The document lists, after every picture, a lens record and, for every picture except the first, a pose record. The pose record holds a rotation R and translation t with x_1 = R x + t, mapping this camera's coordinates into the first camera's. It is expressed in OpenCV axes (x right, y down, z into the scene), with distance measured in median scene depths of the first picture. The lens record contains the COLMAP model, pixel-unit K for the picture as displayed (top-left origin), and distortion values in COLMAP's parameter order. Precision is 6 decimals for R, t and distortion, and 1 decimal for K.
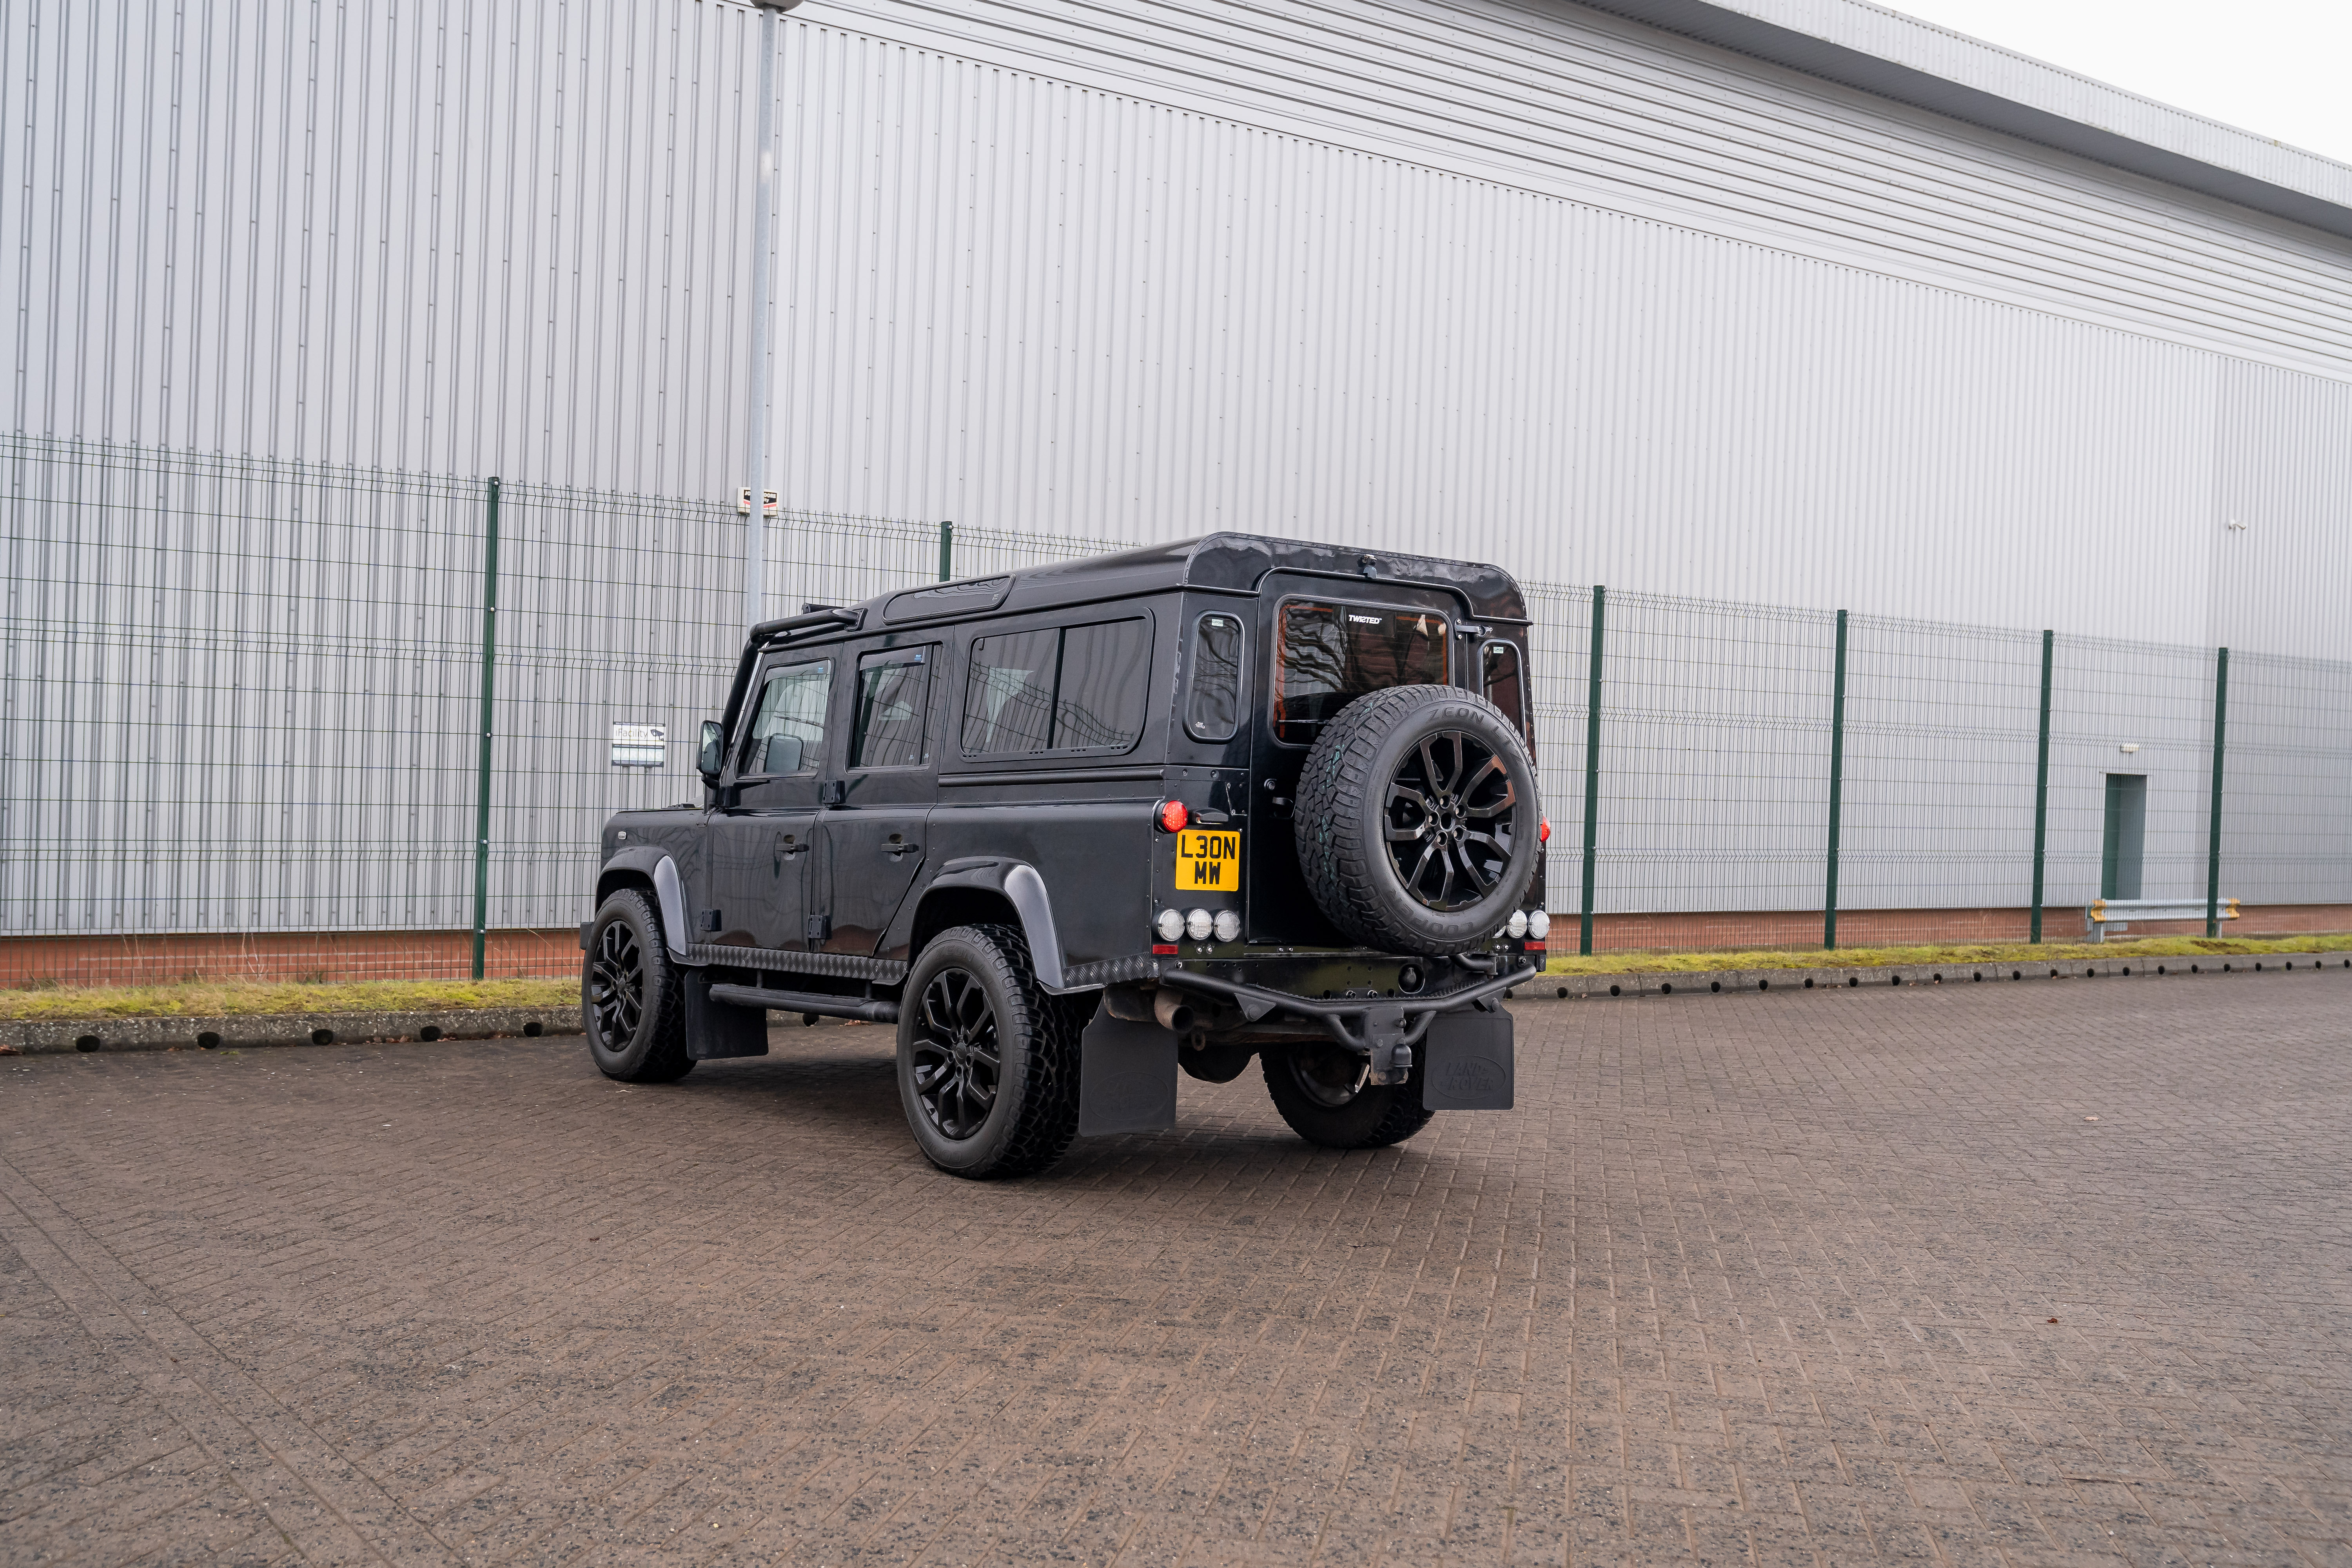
lens RADIAL K [[2337.5, 0, 1157.9], [0, 2337.5, 772.9], [0, 0, 1]] dist [-0.016331, 0.000000]
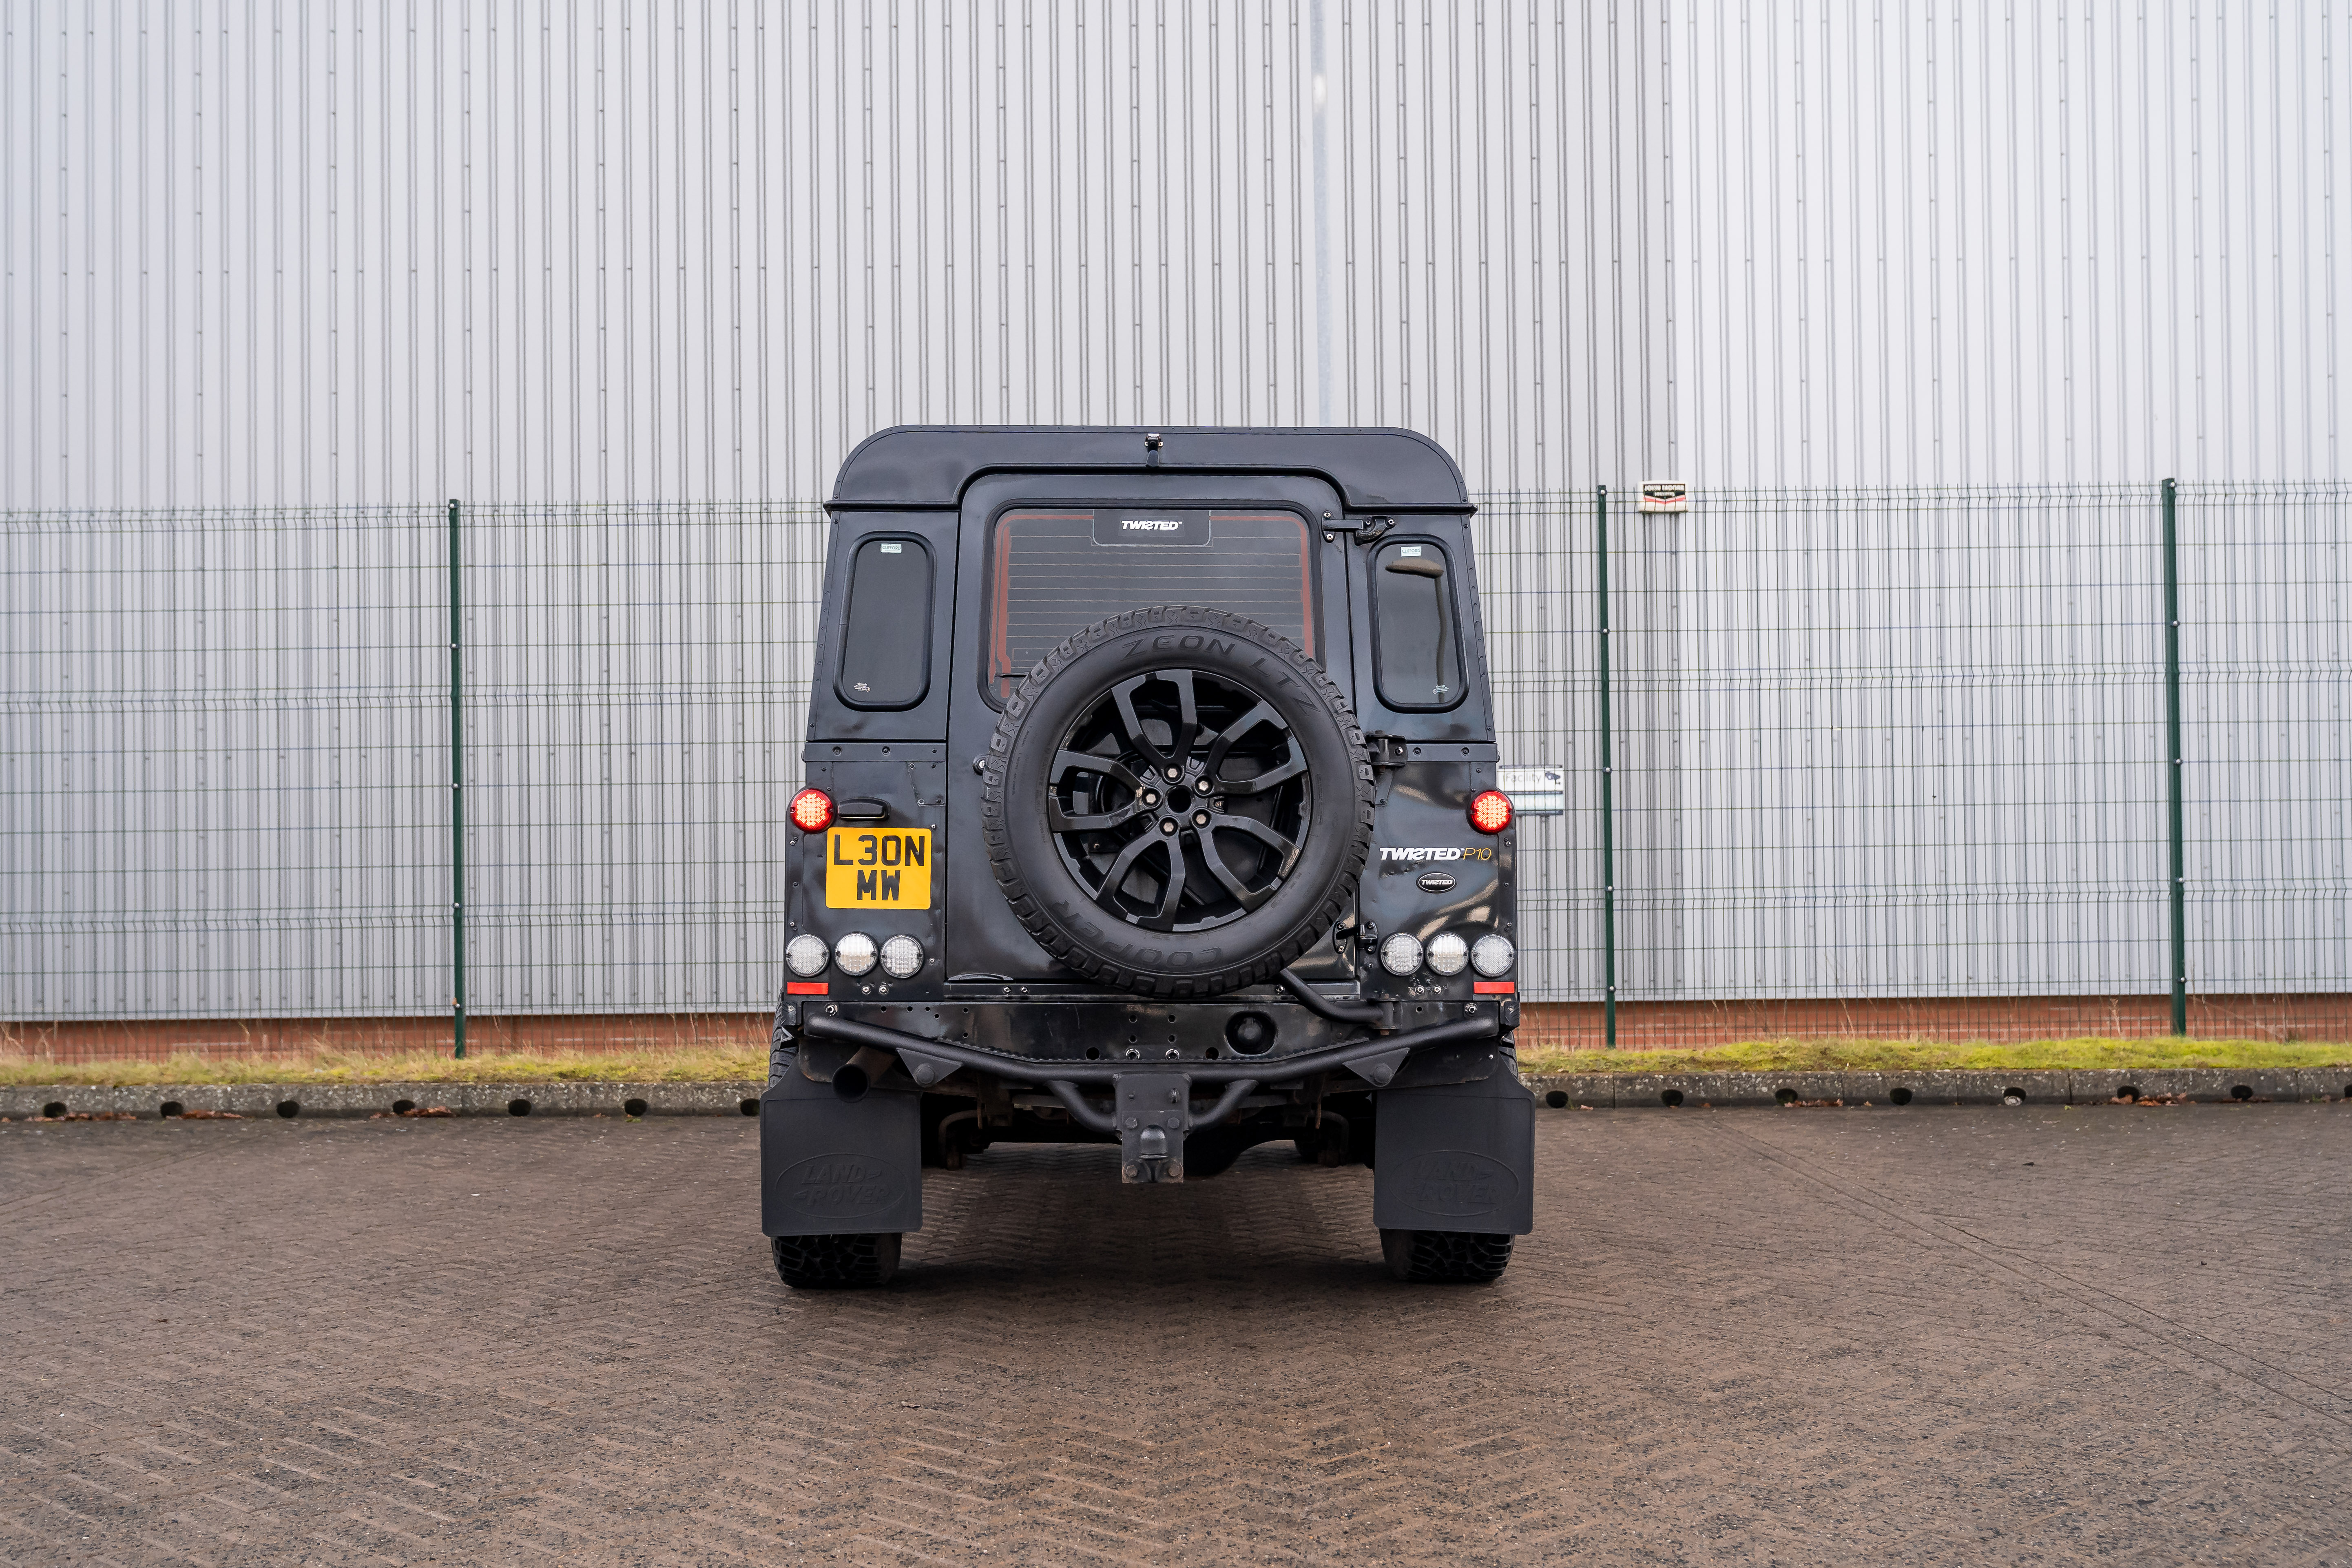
lens RADIAL K [[2541.0, 0, 1159.0], [0, 2541.0, 824.3], [0, 0, 1]] dist [-0.003904, 0.000000]
pose [[0.827025, -0.043654, -0.560467, 0.432358], [0.037538, 0.999044, -0.022424, 0.035304], [0.560910, -0.002494, 0.827873, 0.299074]]
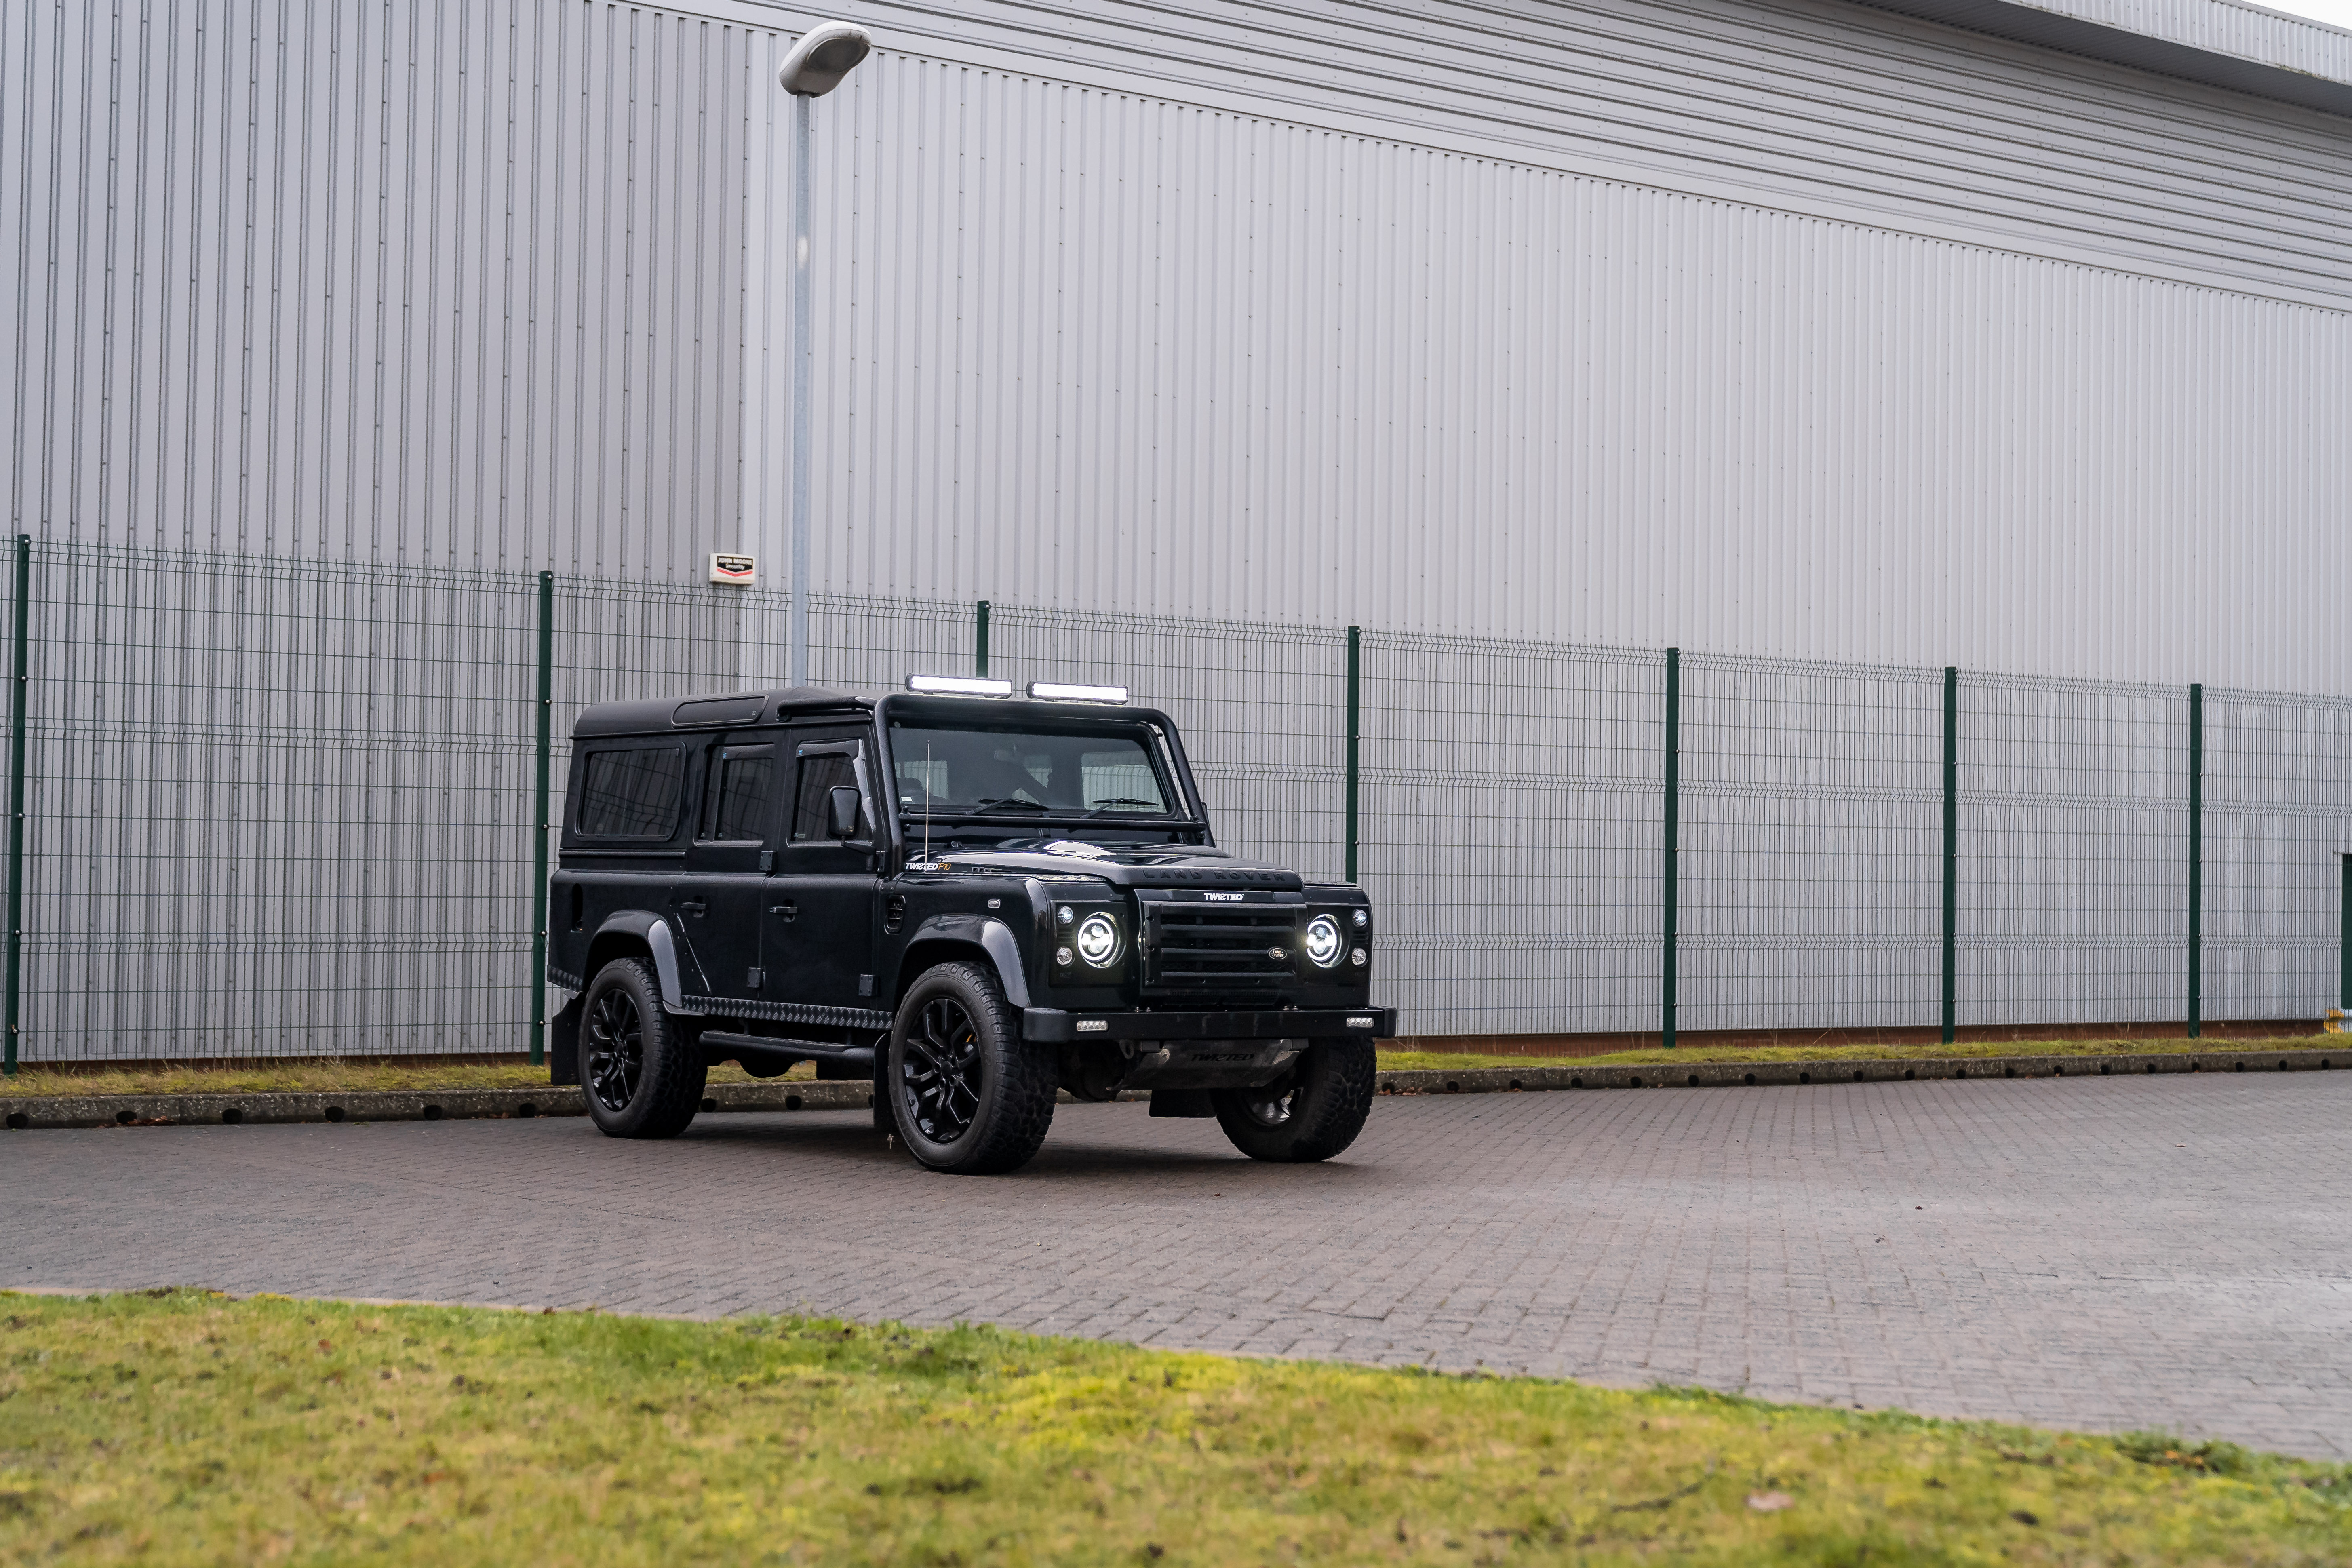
lens RADIAL K [[3374.6, 0, 1095.8], [0, 3374.6, 776.4], [0, 0, 1]] dist [-0.036155, 0.000000]
pose [[0.999731, -0.020587, -0.010666, -0.047837], [0.020183, 0.999122, -0.036724, 0.028258], [0.011413, 0.036499, 0.999269, -0.636365]]
